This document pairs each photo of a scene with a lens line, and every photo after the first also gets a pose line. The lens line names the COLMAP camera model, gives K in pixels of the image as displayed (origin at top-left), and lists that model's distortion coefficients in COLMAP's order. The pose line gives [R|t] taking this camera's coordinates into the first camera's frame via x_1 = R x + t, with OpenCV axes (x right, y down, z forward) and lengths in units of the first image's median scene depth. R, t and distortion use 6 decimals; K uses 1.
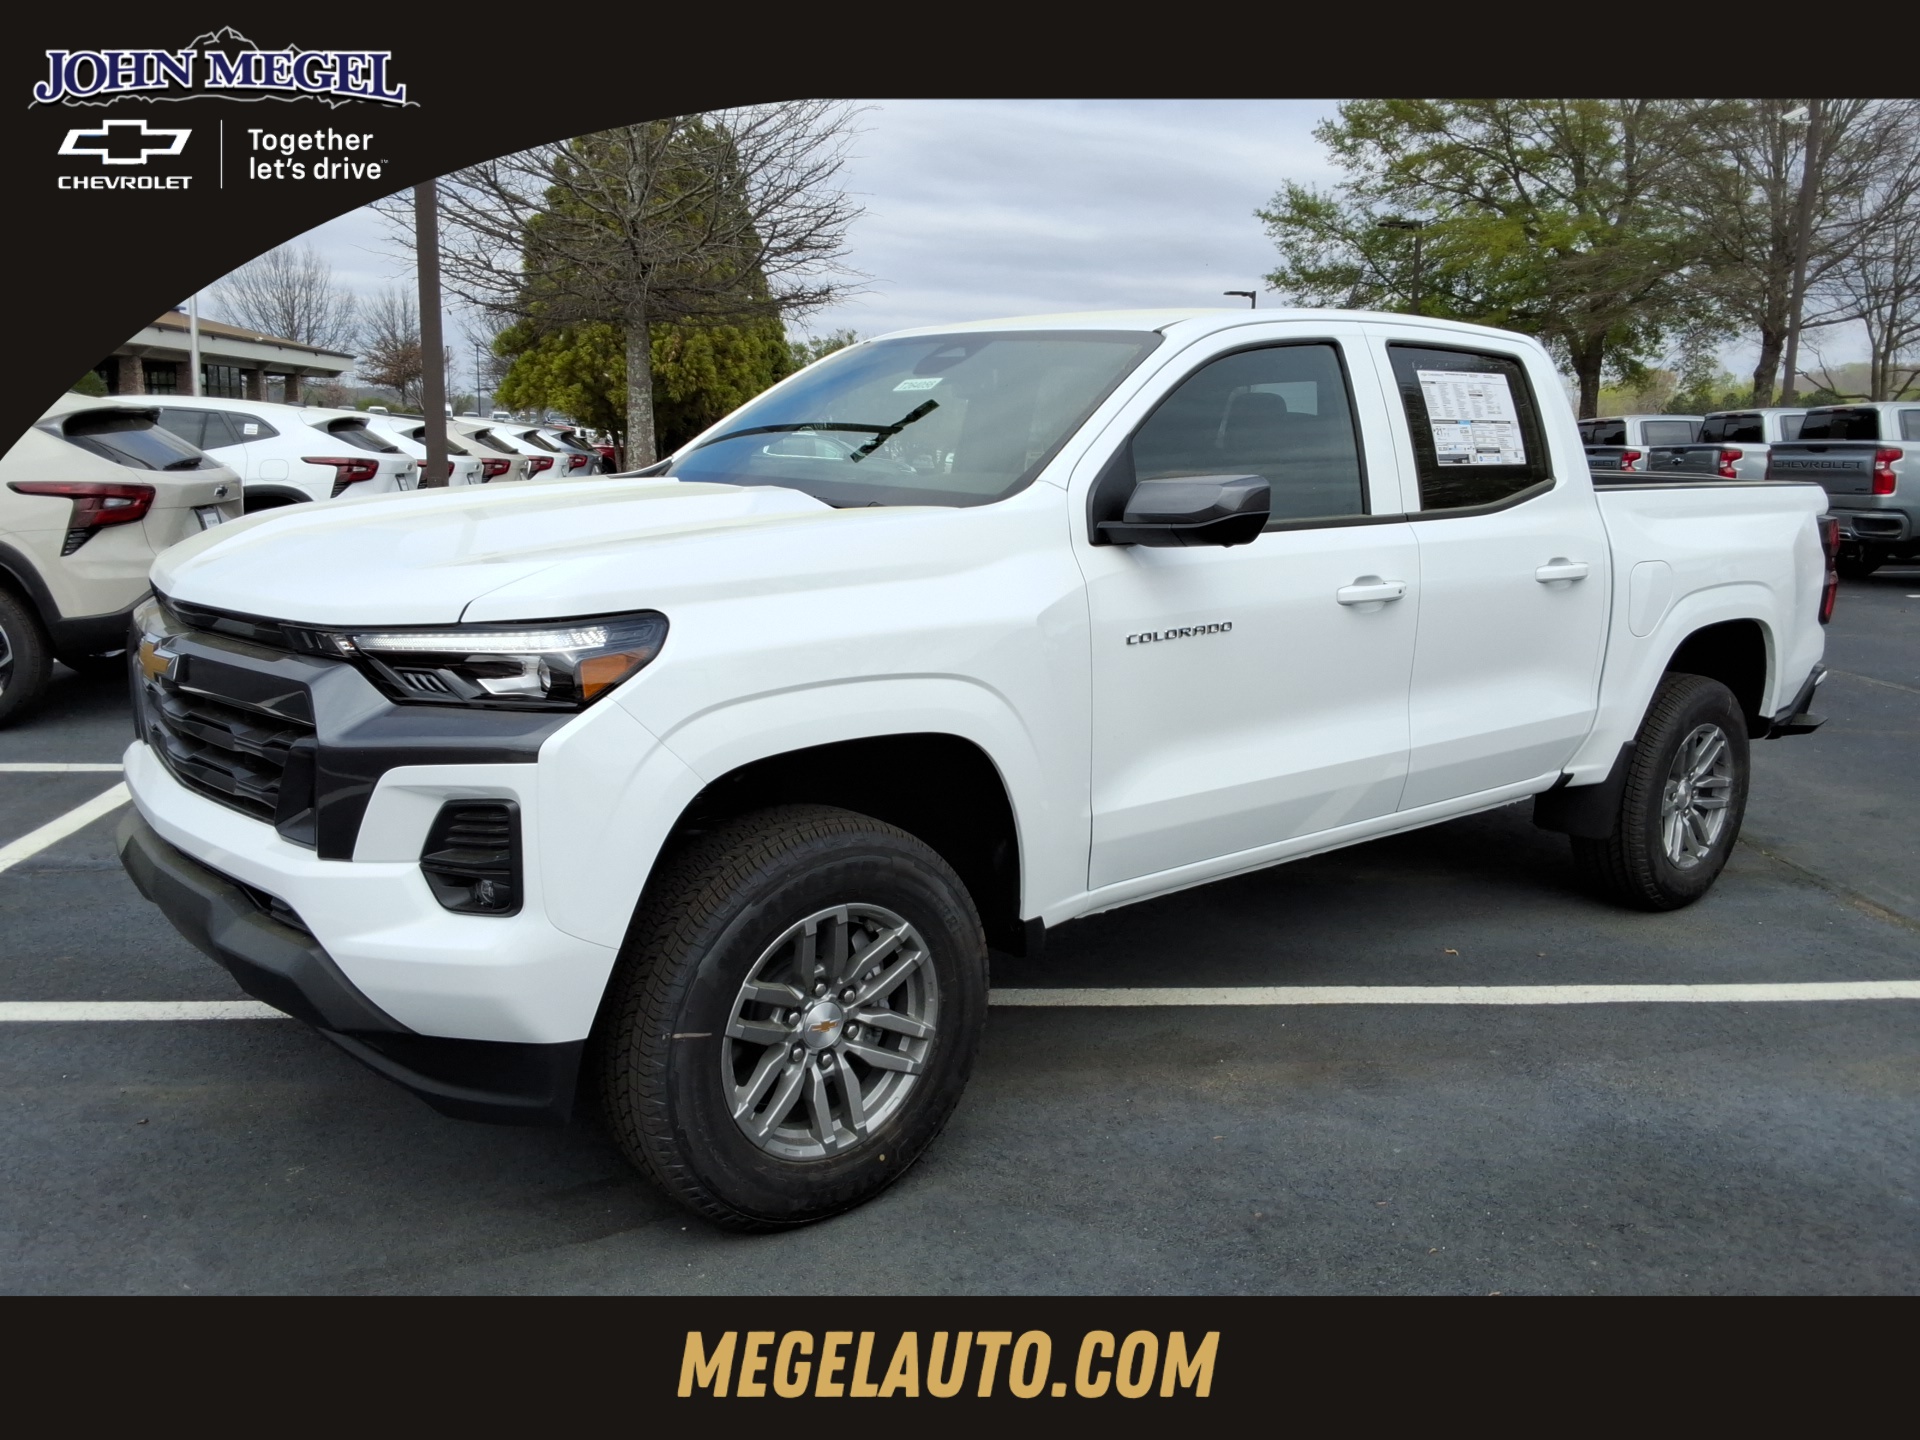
lens RADIAL K [[1544.4, 0, 958.3], [0, 1544.4, 702.7], [0, 0, 1]] dist [0.109992, -0.174001]
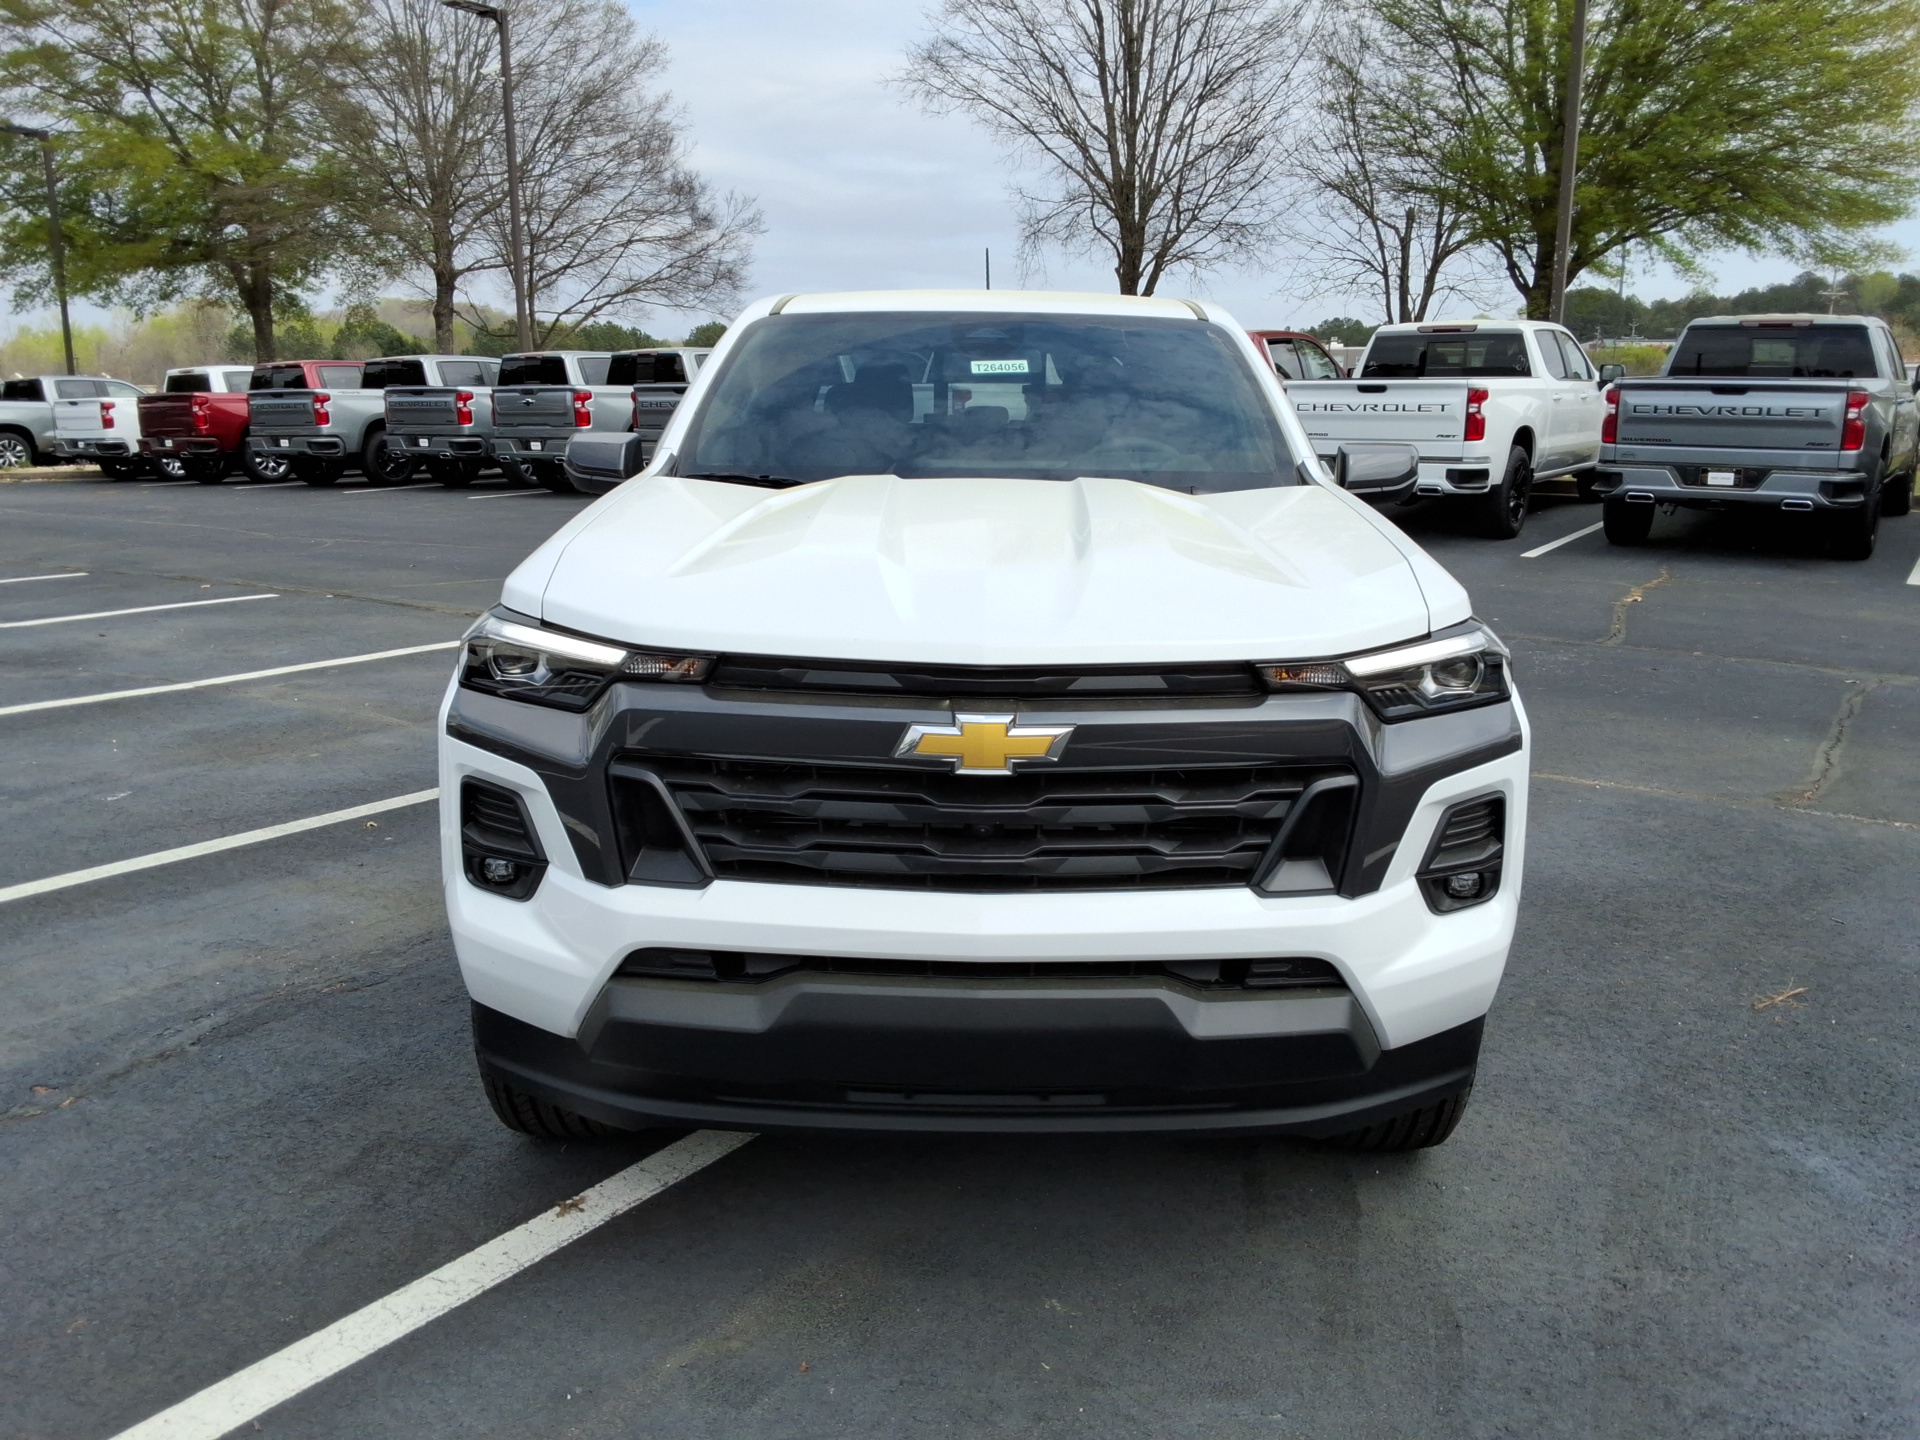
lens RADIAL K [[1544.4, 0, 965.5], [0, 1544.4, 712.8], [0, 0, 1]] dist [0.109992, -0.174001]
pose [[0.649644, -0.171799, 0.740572, -1.035079], [0.135705, 0.984692, 0.109387, -0.123192], [-0.748028, 0.029437, 0.663013, 0.457909]]
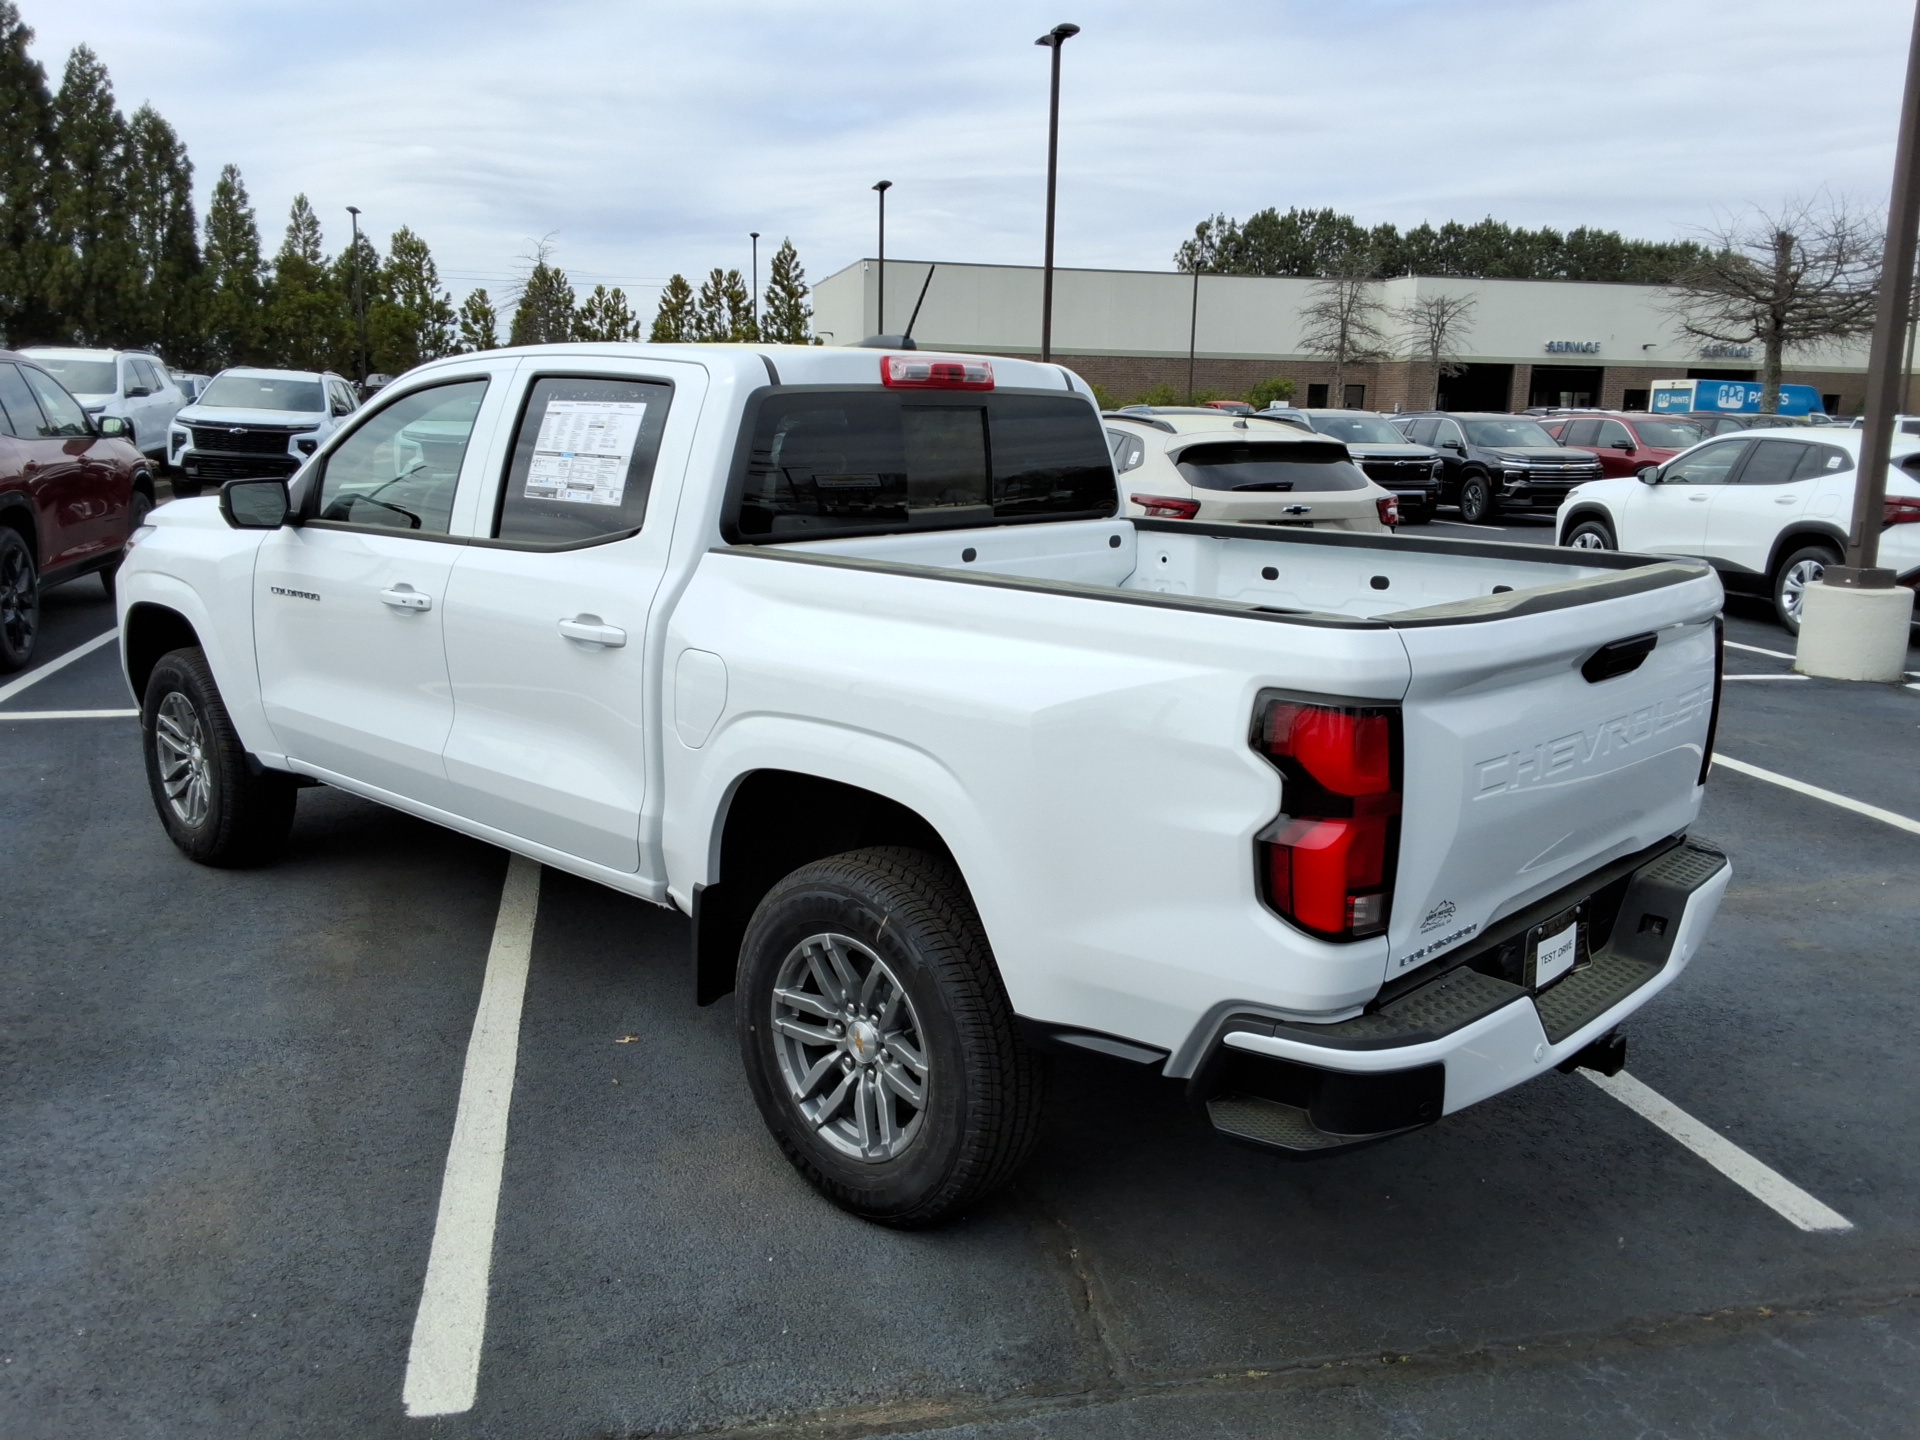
lens RADIAL K [[1544.4, 0, 993.6], [0, 1544.4, 710.3], [0, 0, 1]] dist [0.109992, -0.174001]
pose [[0.109596, 0.172120, -0.978960, 1.780387], [-0.187092, 0.970861, 0.149751, -0.299956], [0.976210, 0.166743, 0.138605, 1.571623]]
